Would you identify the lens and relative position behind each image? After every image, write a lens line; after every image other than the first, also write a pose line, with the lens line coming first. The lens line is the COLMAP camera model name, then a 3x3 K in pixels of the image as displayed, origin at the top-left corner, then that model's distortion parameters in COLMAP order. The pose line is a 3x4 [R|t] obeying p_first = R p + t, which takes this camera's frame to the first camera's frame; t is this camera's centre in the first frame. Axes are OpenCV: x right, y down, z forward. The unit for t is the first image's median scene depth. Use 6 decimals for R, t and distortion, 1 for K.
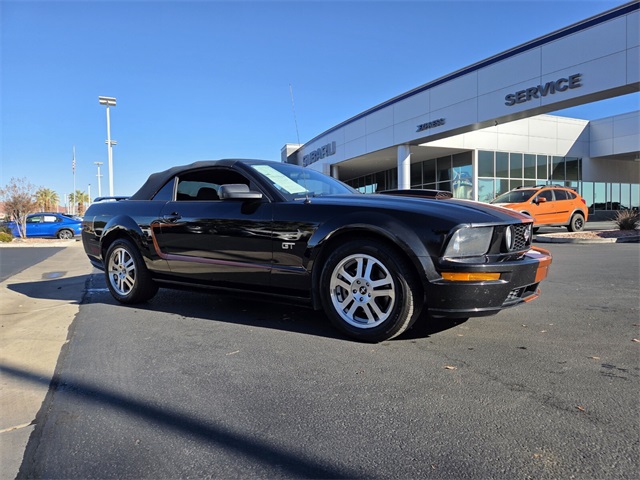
lens RADIAL K [[437.7, 0, 321.5], [0, 437.7, 229.9], [0, 0, 1]] dist [0.095834, -0.102662]
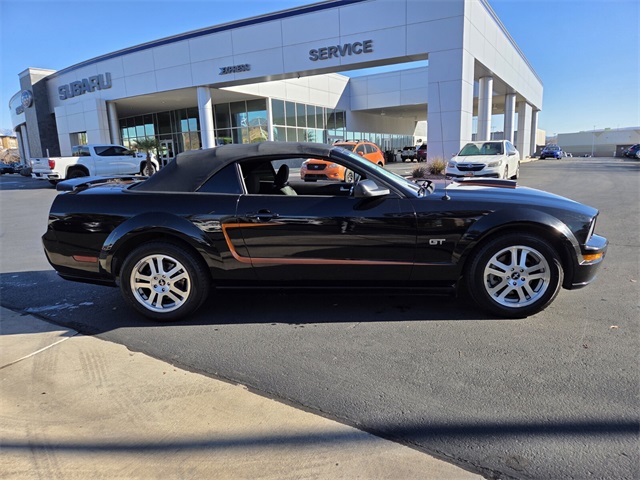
lens RADIAL K [[437.7, 0, 321.5], [0, 437.7, 229.9], [0, 0, 1]] dist [0.095834, -0.102662]
pose [[0.835470, -0.097877, 0.540749, -0.184253], [0.021051, 0.988989, 0.146486, -0.032069], [-0.549132, -0.111001, 0.828331, 0.060070]]
